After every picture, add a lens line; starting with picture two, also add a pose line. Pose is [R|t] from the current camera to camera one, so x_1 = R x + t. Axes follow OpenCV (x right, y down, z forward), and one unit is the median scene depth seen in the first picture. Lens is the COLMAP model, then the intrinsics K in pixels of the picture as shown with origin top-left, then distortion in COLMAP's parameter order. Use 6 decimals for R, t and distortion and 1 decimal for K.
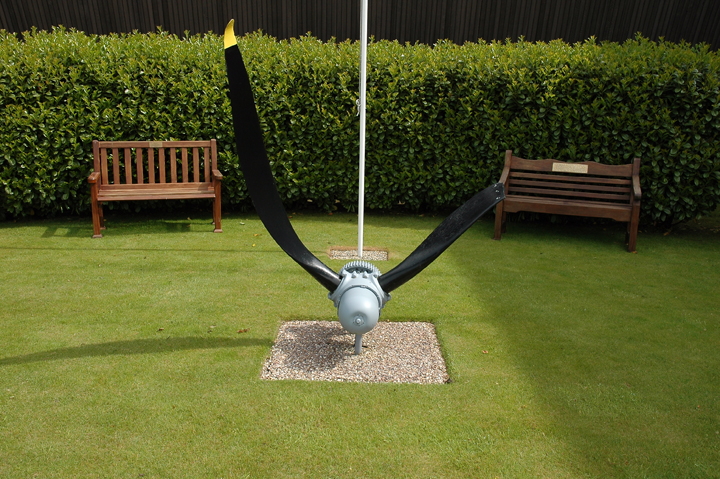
lens RADIAL K [[676.5, 0, 361.8], [0, 676.5, 252.8], [0, 0, 1]] dist [-0.114790, 0.240385]
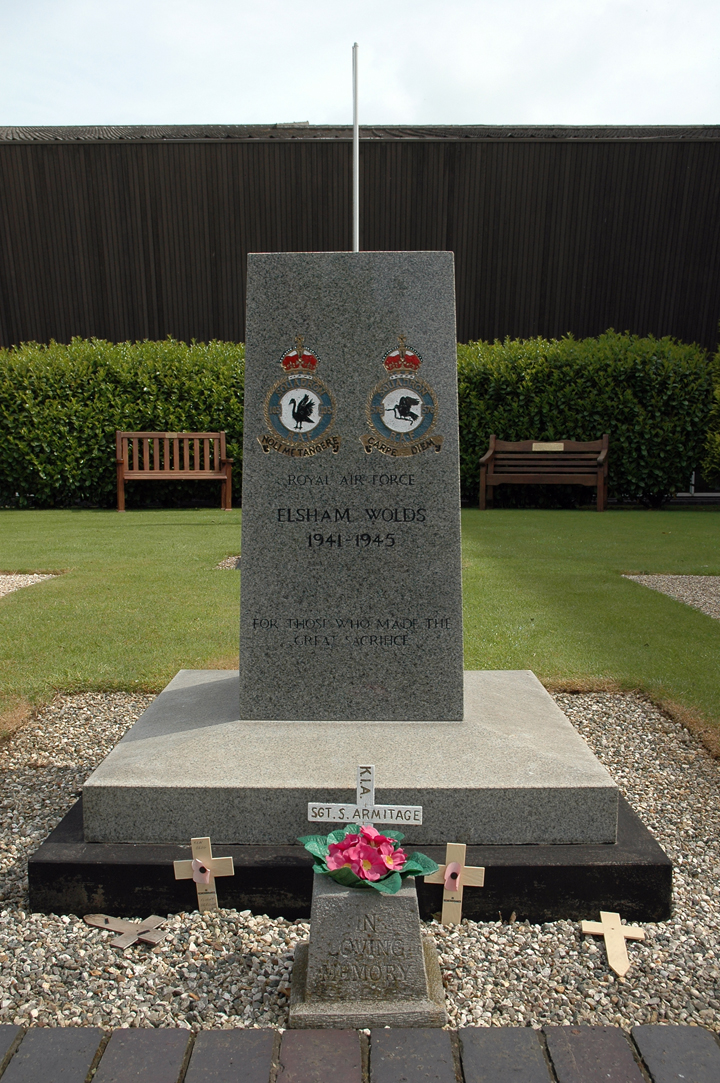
lens RADIAL K [[1022.3, 0, 360.0], [0, 1022.3, 541.5], [0, 0, 1]] dist [0.002804, 0.002449]
pose [[0.999663, -0.022145, -0.013534, 0.021922], [0.019747, 0.987390, -0.157070, 0.281638], [0.016842, 0.156750, 0.987495, -0.631031]]
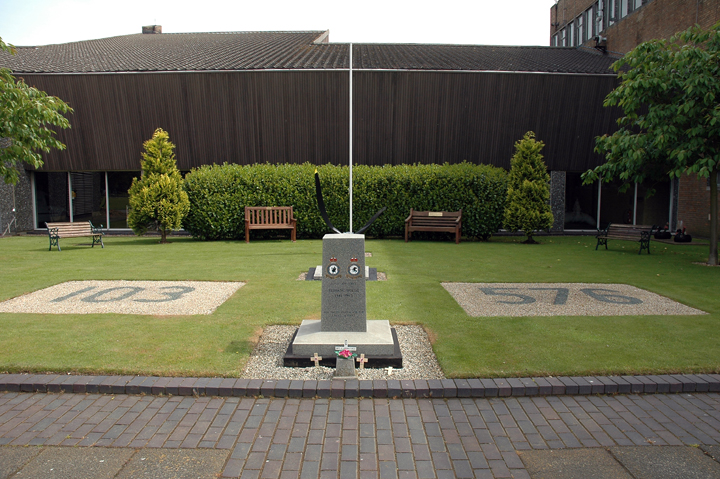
lens RADIAL K [[565.0, 0, 360.0], [0, 565.0, 239.5], [0, 0, 1]] dist [-0.002208, -0.000348]
pose [[0.999793, -0.019461, -0.005977, 0.040732], [0.018319, 0.988068, -0.152925, 0.280068], [0.008882, 0.152784, 0.988220, -1.054159]]
